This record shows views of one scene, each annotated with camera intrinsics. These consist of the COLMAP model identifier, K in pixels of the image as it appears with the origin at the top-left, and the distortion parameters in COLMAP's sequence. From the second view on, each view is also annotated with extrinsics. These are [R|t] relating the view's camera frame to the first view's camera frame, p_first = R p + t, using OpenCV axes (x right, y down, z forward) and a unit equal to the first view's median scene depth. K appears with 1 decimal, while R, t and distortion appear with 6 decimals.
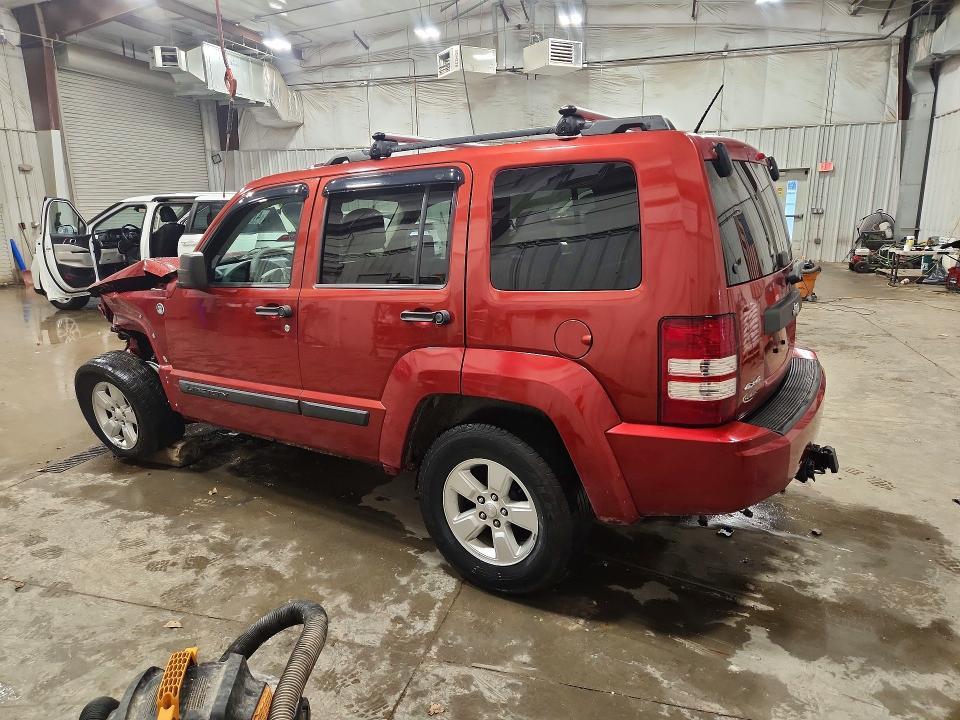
lens RADIAL K [[635.7, 0, 480.9], [0, 635.7, 343.3], [0, 0, 1]] dist [0.071443, -0.062481]
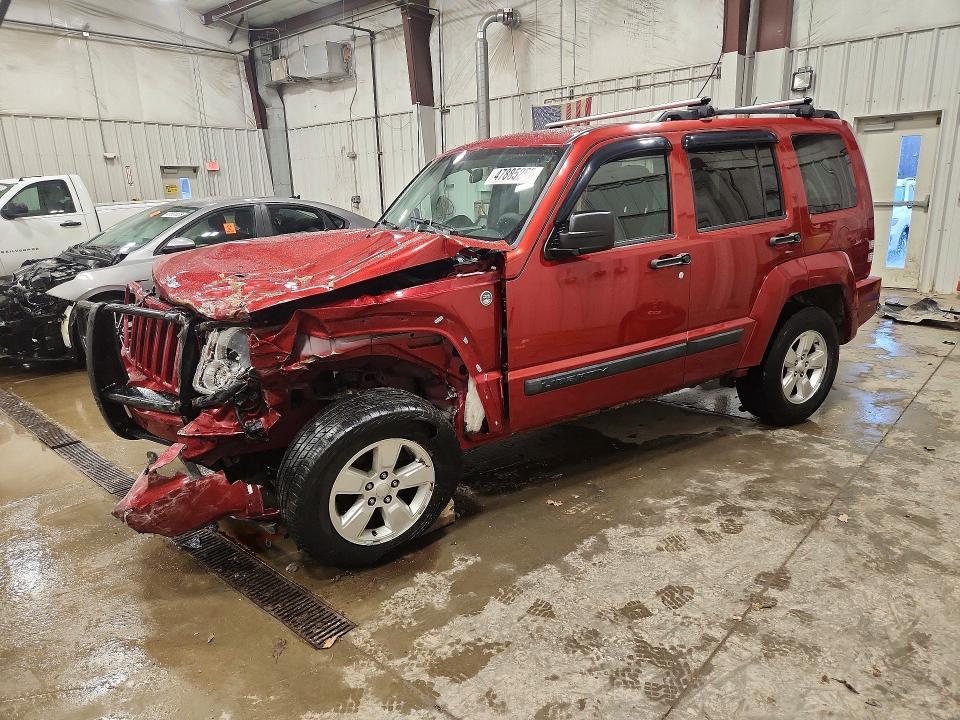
lens RADIAL K [[635.7, 0, 480.9], [0, 635.7, 343.3], [0, 0, 1]] dist [0.071443, -0.062481]
pose [[0.439655, -0.202963, 0.874934, -1.102287], [0.212254, 0.970020, 0.118362, -0.087271], [-0.872727, 0.133670, 0.469554, 0.640370]]
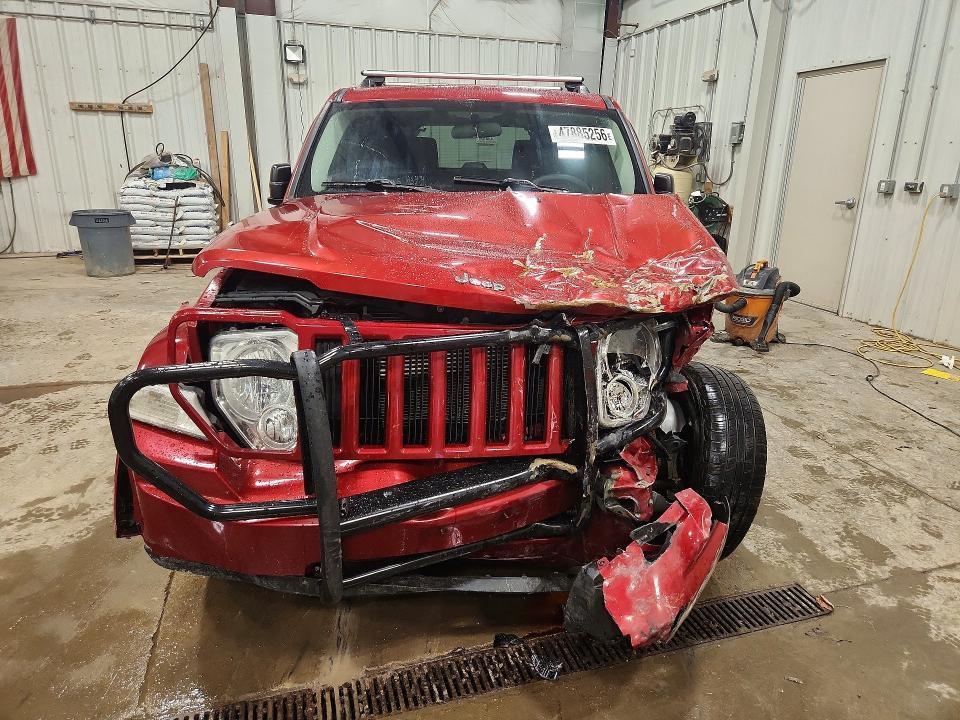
lens RADIAL K [[635.7, 0, 480.9], [0, 635.7, 343.3], [0, 0, 1]] dist [0.071443, -0.062481]
pose [[-0.544128, -0.226962, 0.807721, -0.960720], [0.167383, 0.913997, 0.369584, -0.263015], [-0.822136, 0.336300, -0.459341, 1.492850]]
